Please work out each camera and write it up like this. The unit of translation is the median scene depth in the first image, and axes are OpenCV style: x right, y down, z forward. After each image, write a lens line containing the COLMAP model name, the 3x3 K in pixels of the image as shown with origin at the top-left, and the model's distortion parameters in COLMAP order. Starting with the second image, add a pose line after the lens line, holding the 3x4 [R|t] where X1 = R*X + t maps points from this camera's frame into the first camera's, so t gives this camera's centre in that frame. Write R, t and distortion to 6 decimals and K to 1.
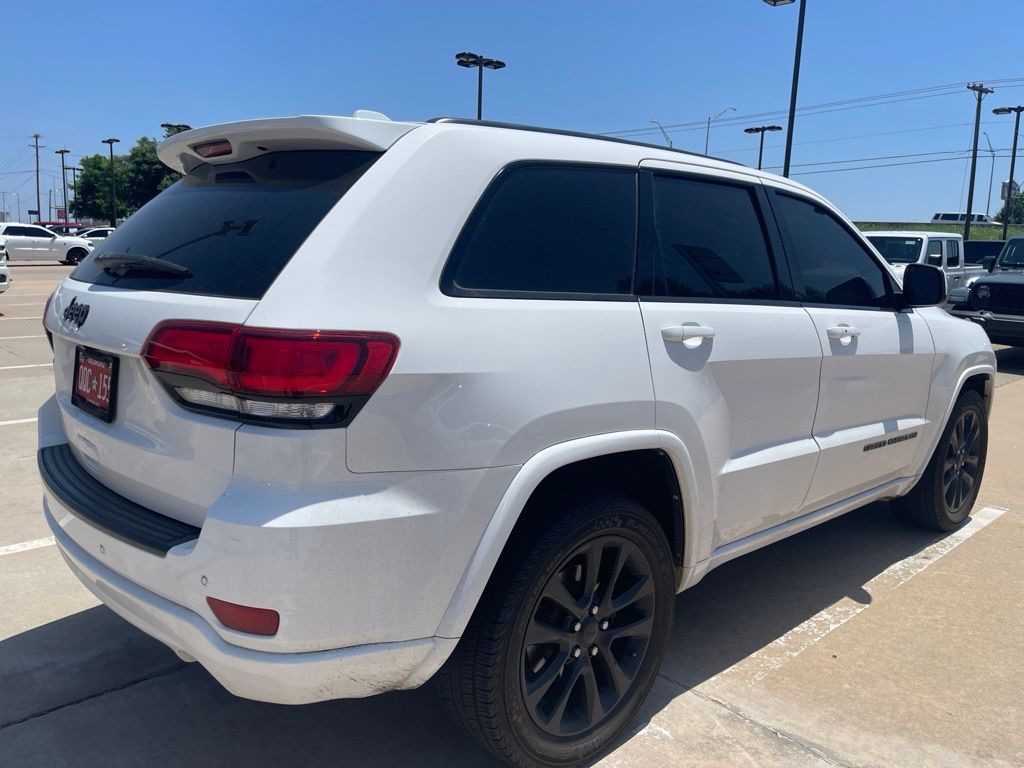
lens RADIAL K [[816.9, 0, 514.1], [0, 816.9, 386.5], [0, 0, 1]] dist [0.016719, -0.005246]
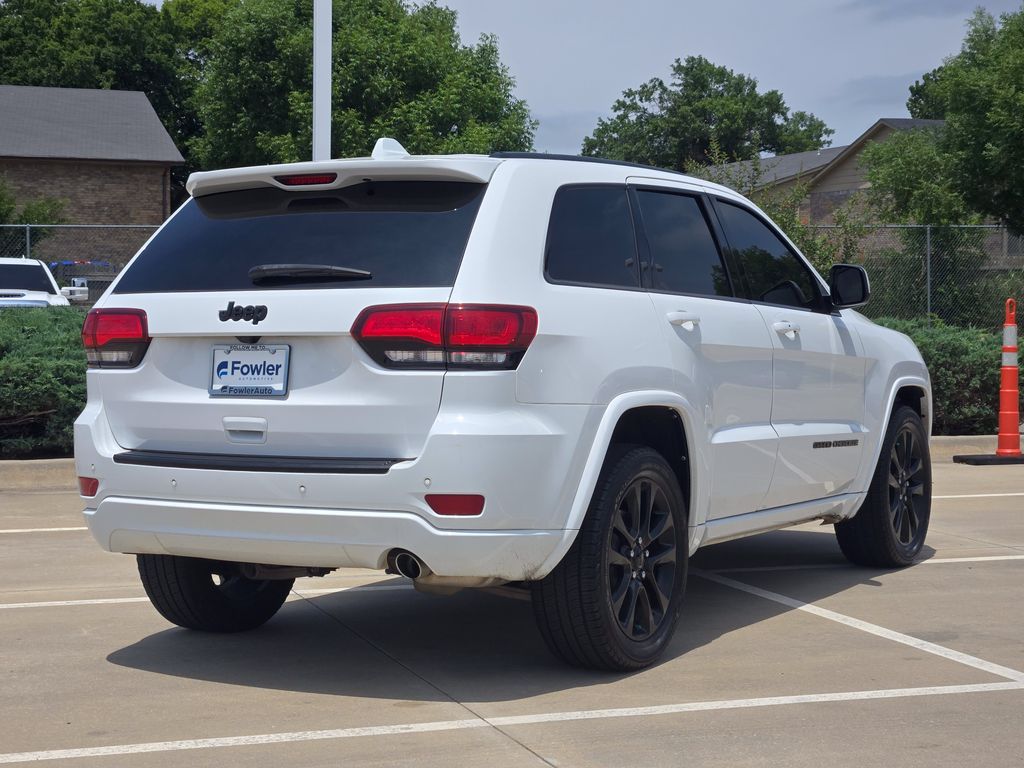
lens RADIAL K [[1910.2, 0, 514.4], [0, 1910.2, 416.2], [0, 0, 1]] dist [0.022692, 0.000000]
pose [[0.954692, -0.052364, 0.292954, -0.852656], [0.082533, 0.992372, -0.091580, 0.312941], [-0.285924, 0.111609, 0.951731, -1.585789]]
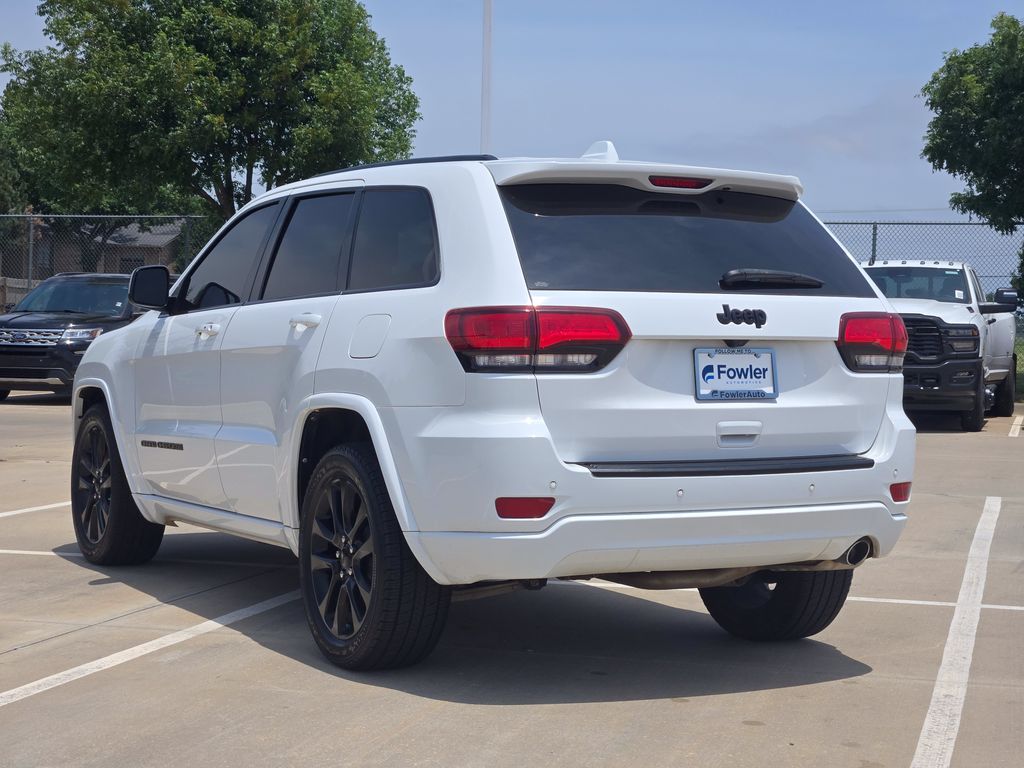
lens RADIAL K [[1910.2, 0, 520.6], [0, 1910.2, 384.4], [0, 0, 1]] dist [0.022692, 0.000000]
pose [[0.228026, -0.055994, 0.972044, -2.922770], [0.146316, 0.988979, 0.022646, -0.086571], [-0.962598, 0.137062, 0.233705, 0.567475]]
